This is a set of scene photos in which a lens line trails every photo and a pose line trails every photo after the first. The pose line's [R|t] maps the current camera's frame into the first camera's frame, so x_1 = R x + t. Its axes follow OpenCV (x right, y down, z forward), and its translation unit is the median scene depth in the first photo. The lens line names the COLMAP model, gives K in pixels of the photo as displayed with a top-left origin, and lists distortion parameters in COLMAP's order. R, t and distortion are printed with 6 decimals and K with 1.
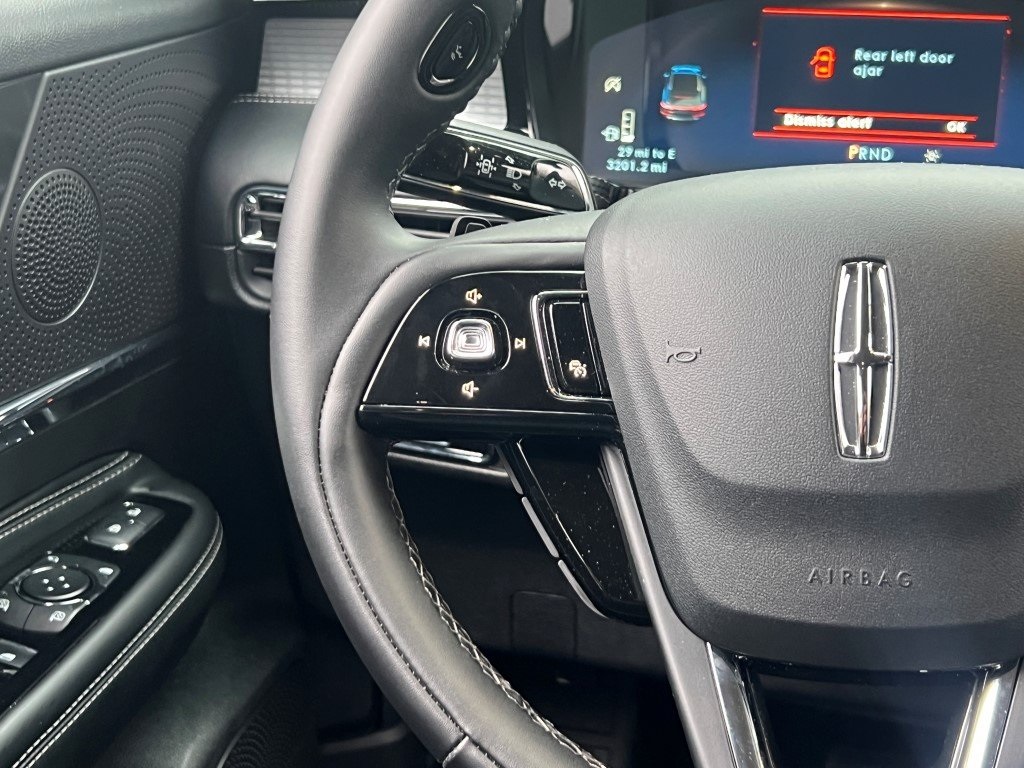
lens RADIAL K [[1489.5, 0, 522.2], [0, 1489.5, 360.5], [0, 0, 1]] dist [0.089282, 0.000000]
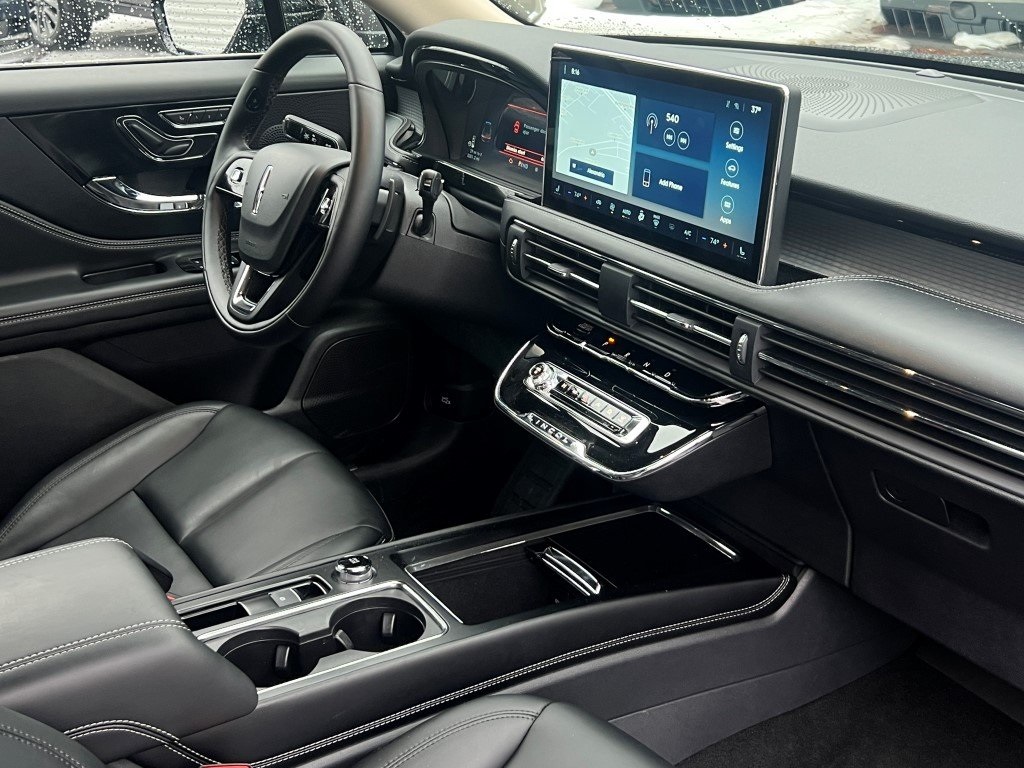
lens RADIAL K [[1163.7, 0, 519.4], [0, 1163.7, 391.9], [0, 0, 1]] dist [0.073555, 0.000000]
pose [[0.720668, 0.276764, -0.635641, 2.128152], [-0.235057, 0.960096, 0.151536, -0.088341], [0.652217, 0.040205, 0.756966, -0.660863]]
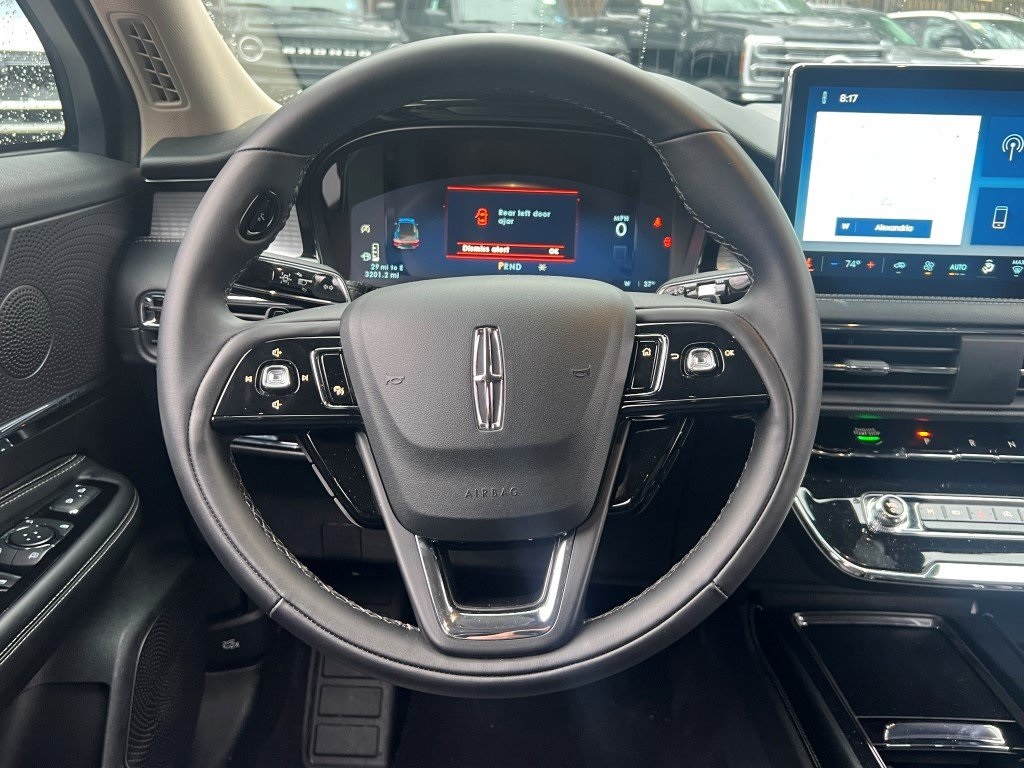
lens RADIAL K [[895.2, 0, 515.2], [0, 895.2, 375.0], [0, 0, 1]] dist [0.067445, -0.093576]
pose [[0.980946, -0.042380, 0.189602, 0.034803], [0.044626, 0.998975, -0.007589, 0.003894], [-0.189086, 0.015906, 0.981832, -0.092814]]
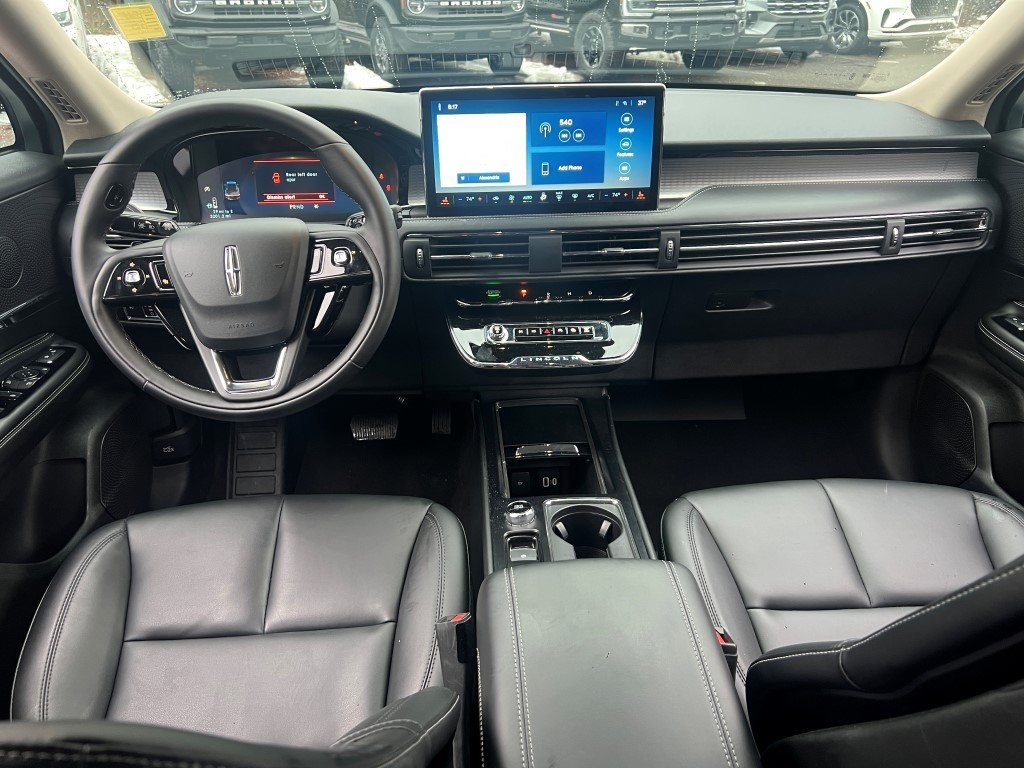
lens RADIAL K [[781.8, 0, 509.3], [0, 781.8, 386.2], [0, 0, 1]] dist [0.058048, -0.056933]
pose [[0.965480, -0.132329, 0.224359, 0.321556], [0.104665, 0.985835, 0.131054, 0.078222], [-0.238524, -0.103048, 0.965654, -0.934541]]
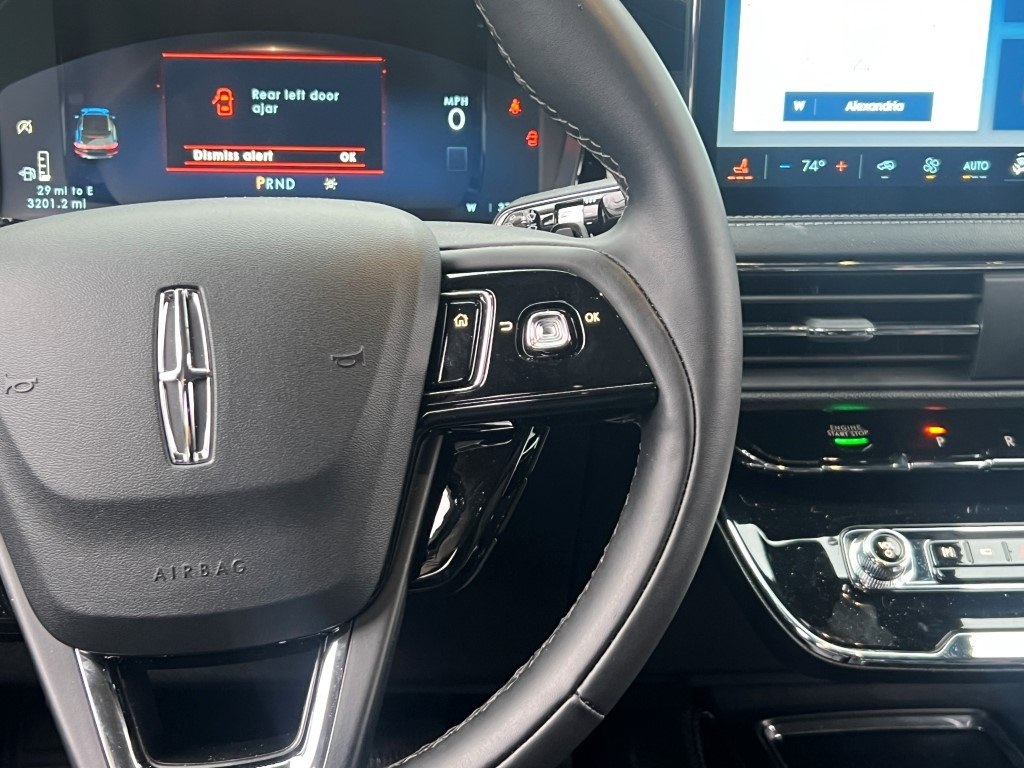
lens RADIAL K [[1416.7, 0, 517.4], [0, 1416.7, 378.8], [0, 0, 1]] dist [0.074427, 0.000000]
pose [[0.954689, -0.086453, 0.284771, 0.121972], [0.085297, 0.996219, 0.016481, 0.003781], [-0.285120, 0.008556, 0.958454, -0.067149]]
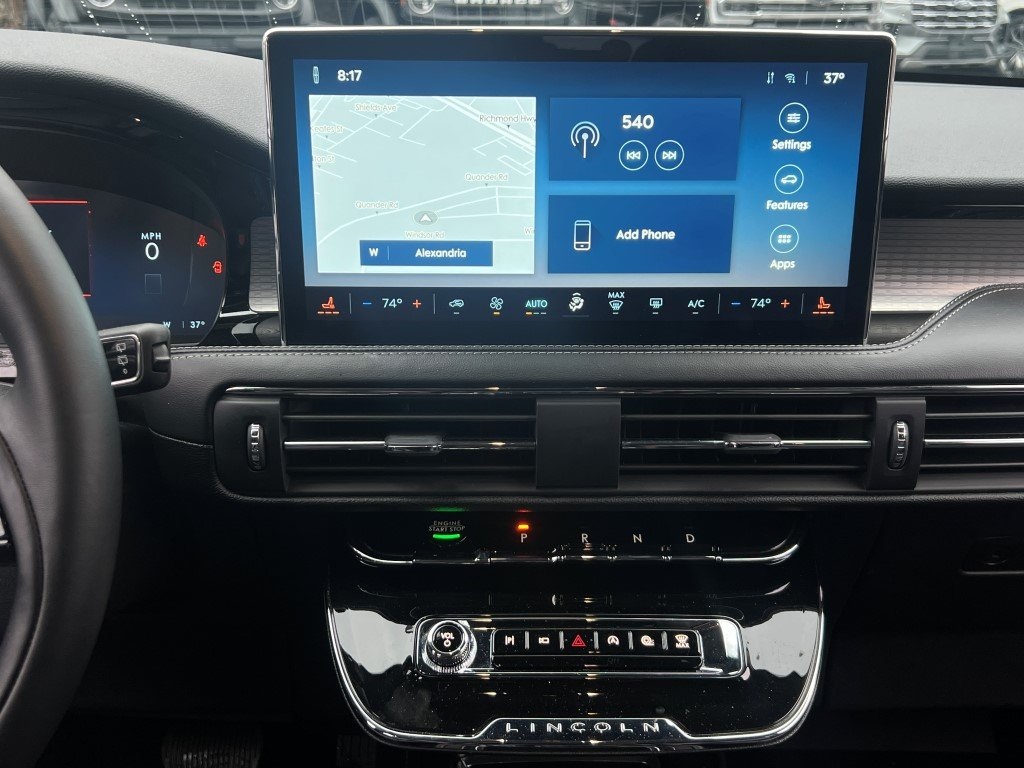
lens RADIAL K [[1063.1, 0, 518.4], [0, 1063.1, 374.3], [0, 0, 1]] dist [0.074566, 0.000000]
pose [[0.973789, -0.072182, 0.215695, 0.618402], [0.074353, 0.997230, -0.001954, -0.054856], [-0.214956, 0.017940, 0.976459, -0.027113]]
